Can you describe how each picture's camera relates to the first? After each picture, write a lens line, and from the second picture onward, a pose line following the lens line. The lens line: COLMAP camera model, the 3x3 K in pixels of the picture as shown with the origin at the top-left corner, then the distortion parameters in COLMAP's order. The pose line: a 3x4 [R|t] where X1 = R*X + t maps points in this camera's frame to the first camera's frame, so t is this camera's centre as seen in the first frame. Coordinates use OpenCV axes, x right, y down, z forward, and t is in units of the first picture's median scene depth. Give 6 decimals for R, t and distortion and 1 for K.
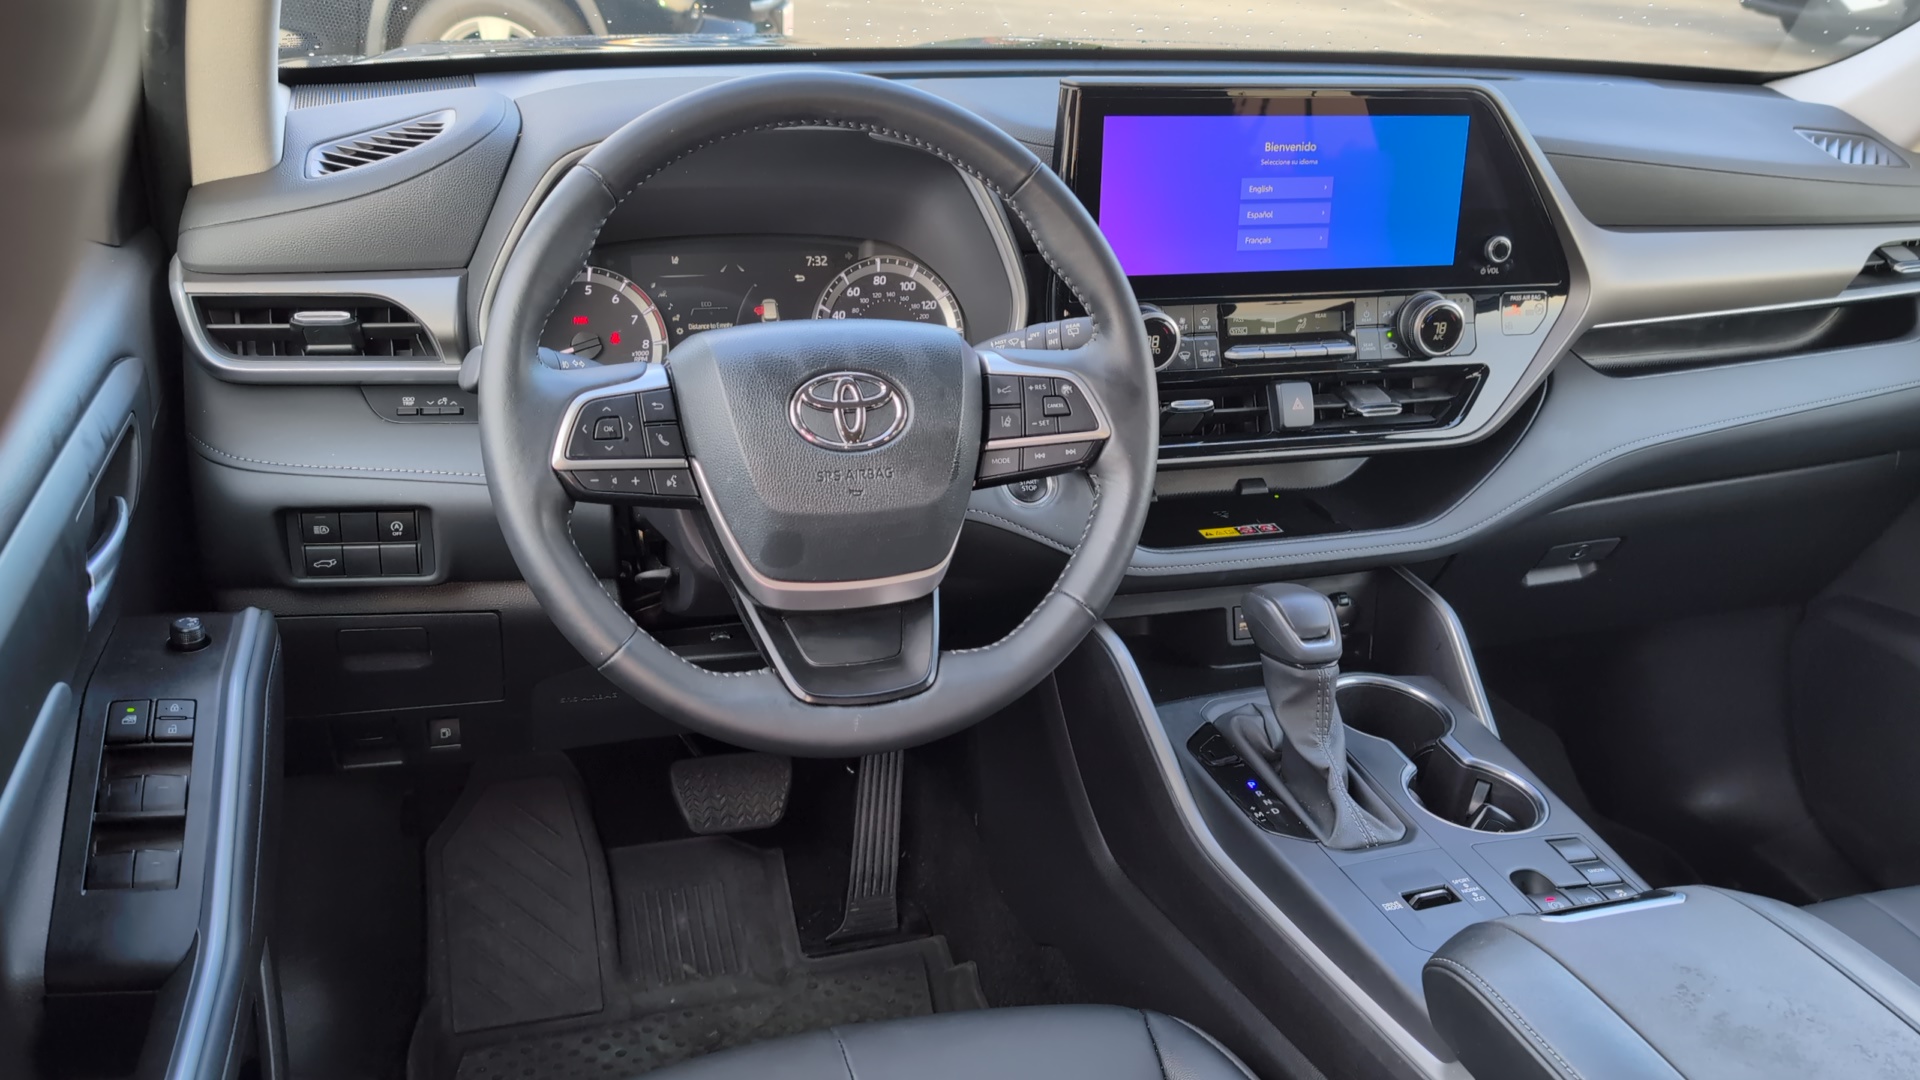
lens RADIAL K [[1598.4, 0, 1001.9], [0, 1598.4, 555.6], [0, 0, 1]] dist [0.007305, -0.031959]
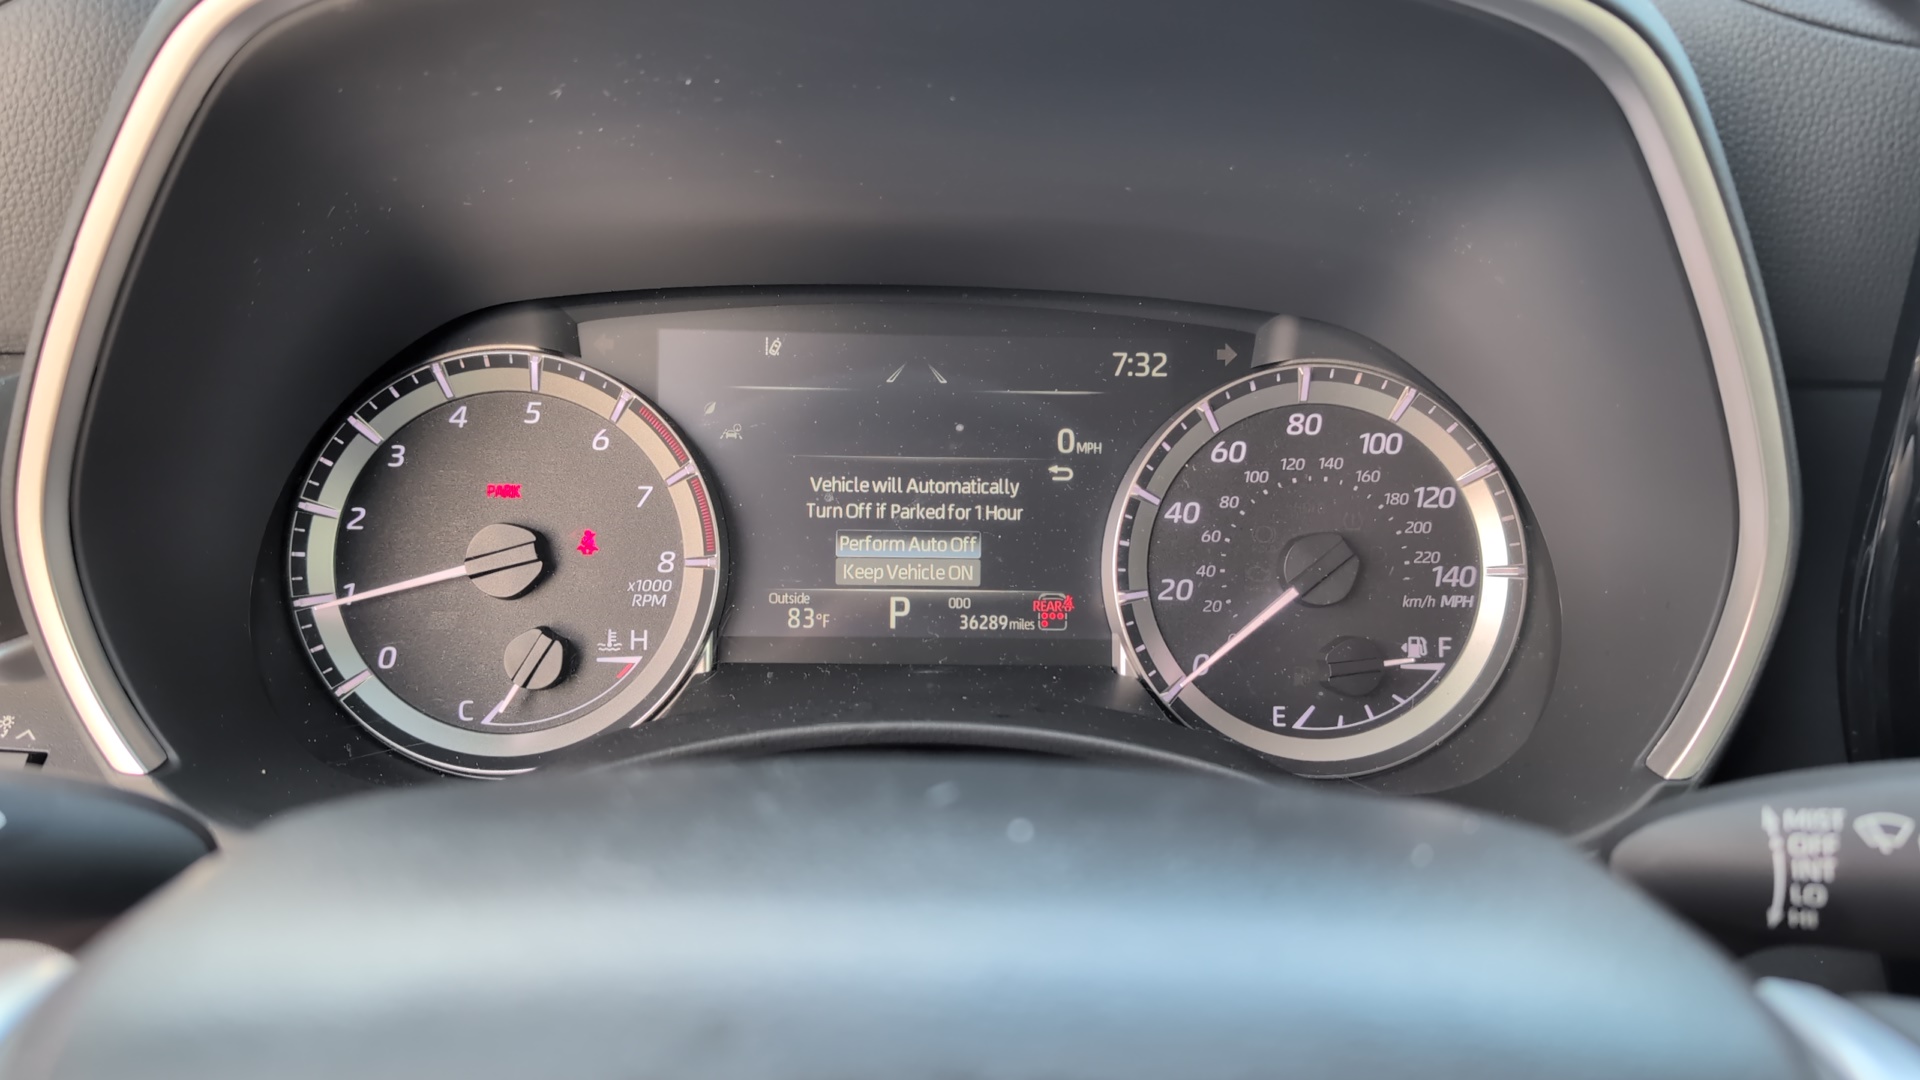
lens RADIAL K [[1598.4, 0, 949.5], [0, 1598.4, 528.2], [0, 0, 1]] dist [0.007305, -0.031959]
pose [[0.953865, 0.090797, -0.286177, -0.048395], [-0.098072, 0.995117, -0.011162, -0.141318], [0.283766, 0.038713, 0.958112, 0.646614]]
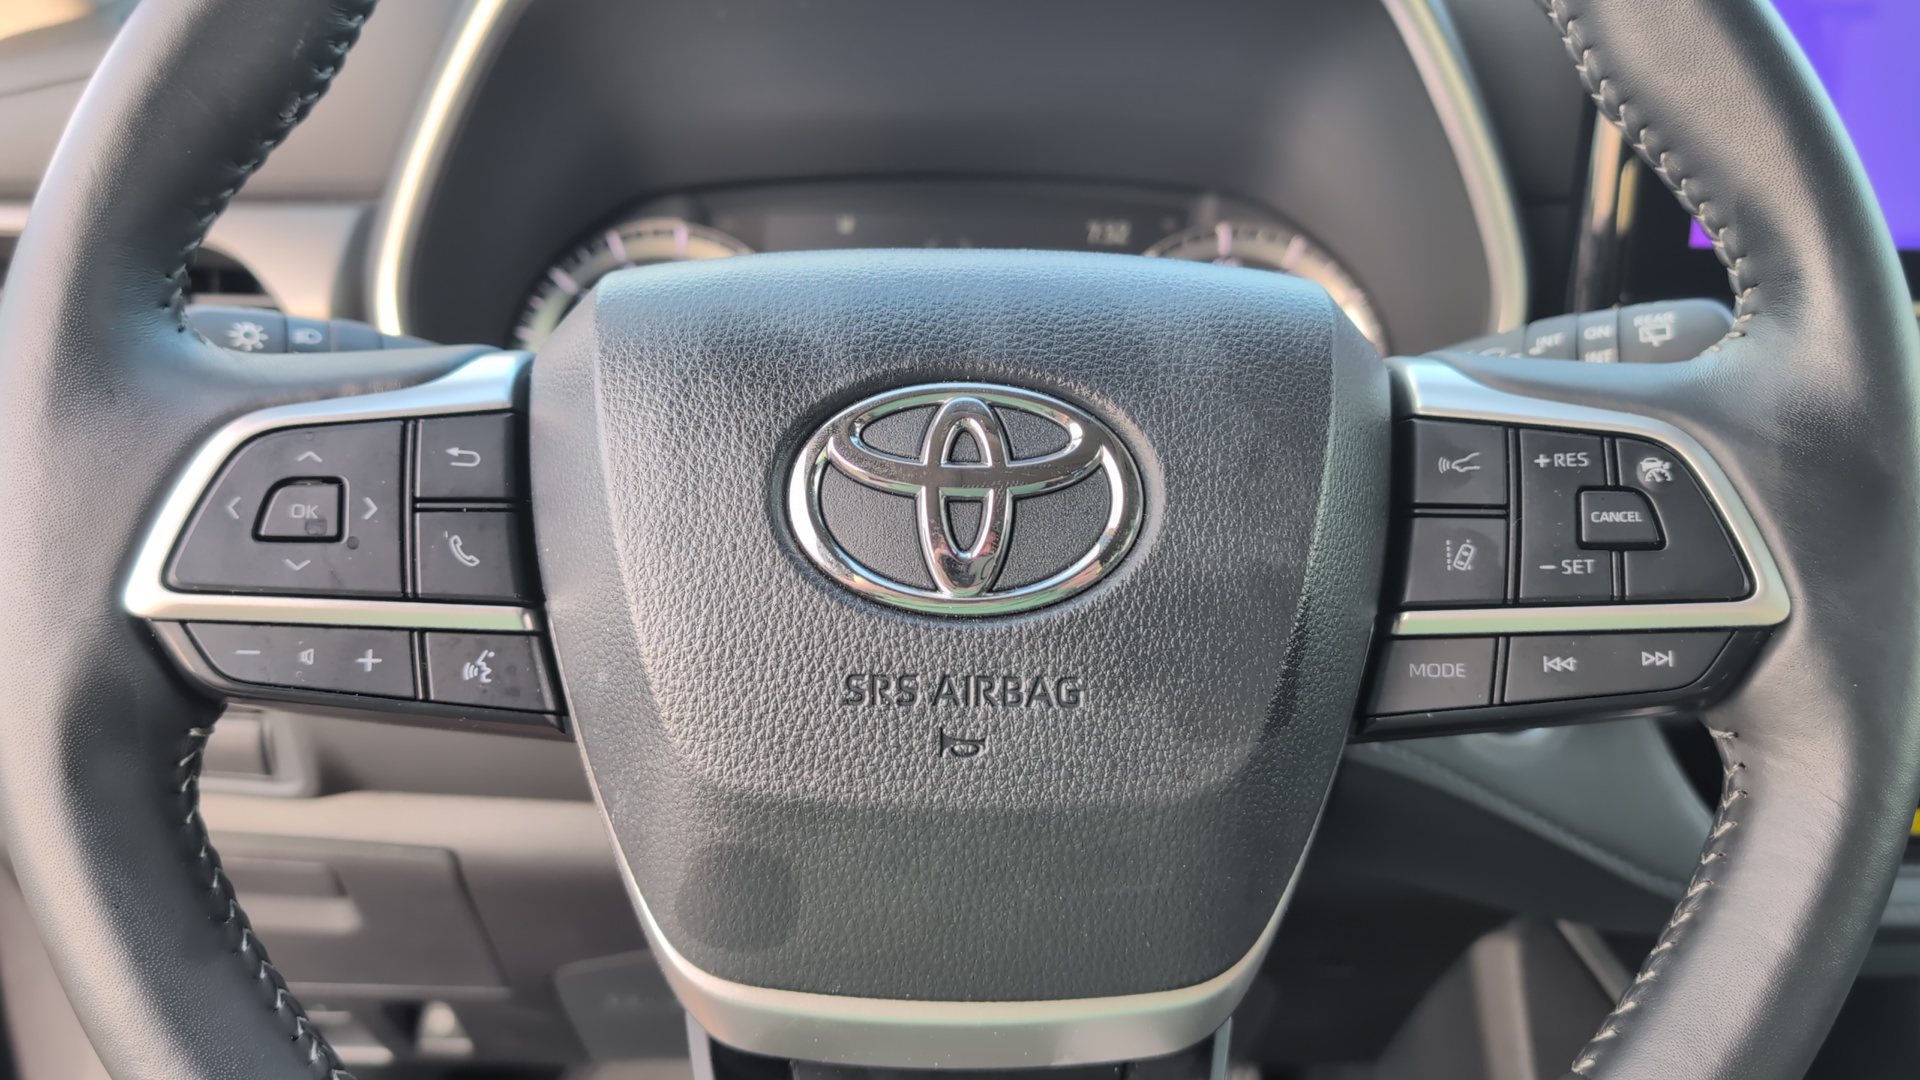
lens RADIAL K [[1598.4, 0, 975.4], [0, 1598.4, 541.3], [0, 0, 1]] dist [0.007305, -0.031959]
pose [[0.955459, 0.057606, -0.289446, 0.002077], [-0.080243, 0.994524, -0.066948, -0.043620], [0.284004, 0.087193, 0.954850, 0.503419]]
